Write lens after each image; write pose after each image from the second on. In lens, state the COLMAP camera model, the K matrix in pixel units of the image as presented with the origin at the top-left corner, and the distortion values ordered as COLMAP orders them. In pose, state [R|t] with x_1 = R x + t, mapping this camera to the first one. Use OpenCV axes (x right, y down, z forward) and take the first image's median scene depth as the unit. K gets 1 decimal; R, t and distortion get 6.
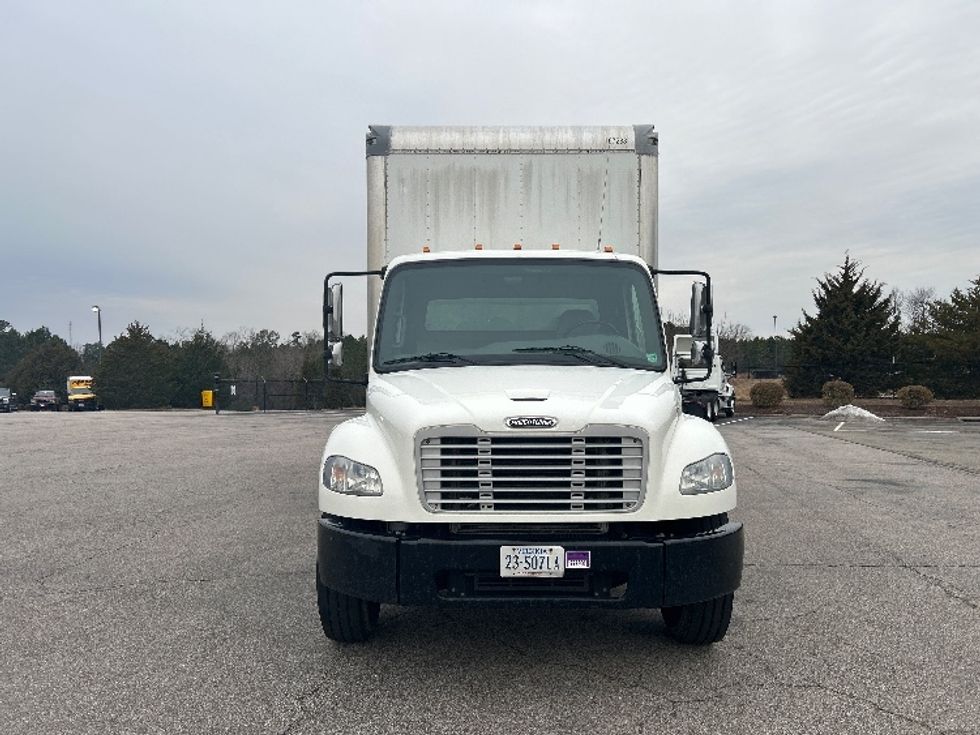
lens RADIAL K [[737.5, 0, 491.1], [0, 737.5, 370.9], [0, 0, 1]] dist [0.006339, 0.007933]
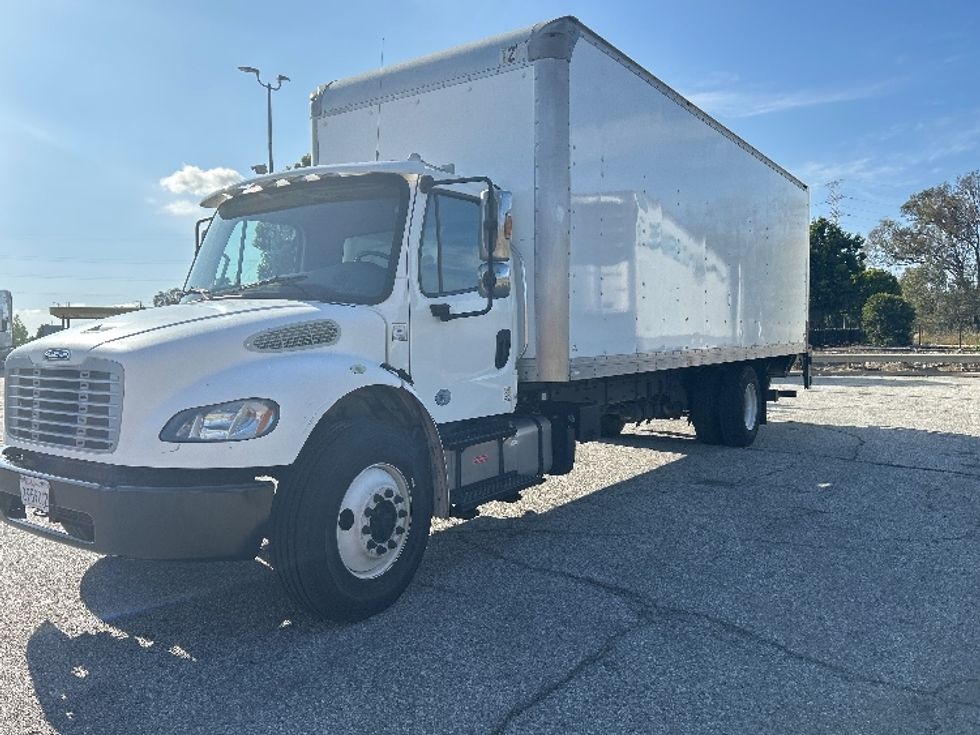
lens RADIAL K [[737.5, 0, 483.9], [0, 737.5, 363.2], [0, 0, 1]] dist [0.006339, 0.007933]
pose [[0.820555, 0.021590, -0.571159, 1.084971], [0.010633, 0.998537, 0.053021, 0.034015], [0.571468, -0.049580, 0.819125, 0.512765]]
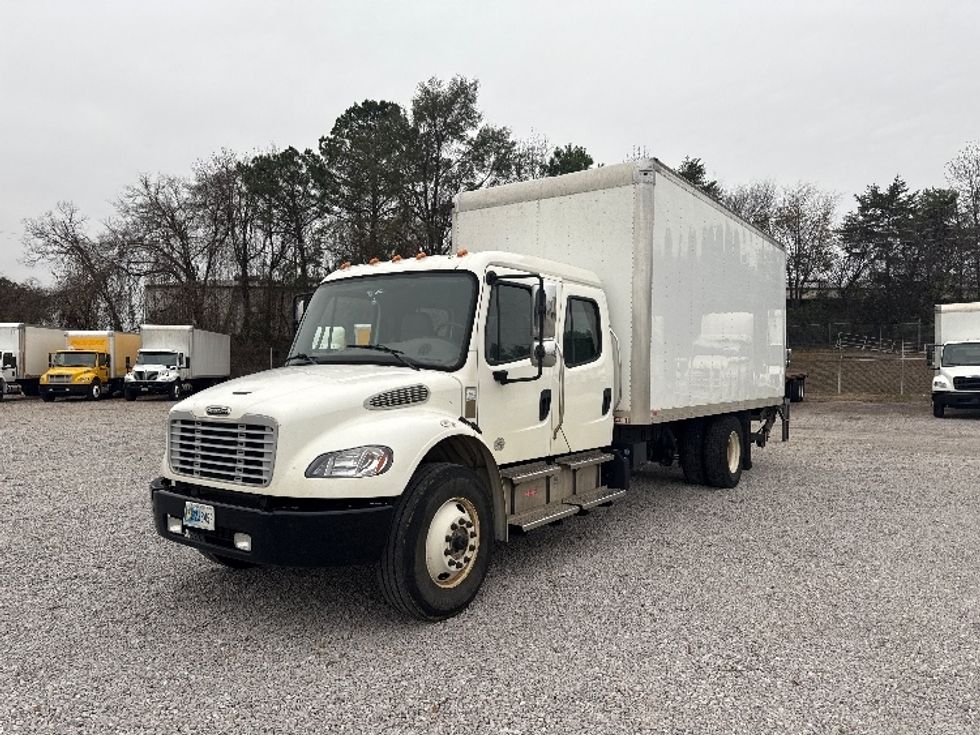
lens RADIAL K [[687.5, 0, 490.5], [0, 687.5, 364.1], [0, 0, 1]] dist [-0.002035, -0.004114]
pose [[0.824308, -0.004178, -0.566126, 1.132109], [0.001848, 0.999987, -0.004689, -0.005927], [0.566139, 0.002819, 0.824305, 0.271593]]
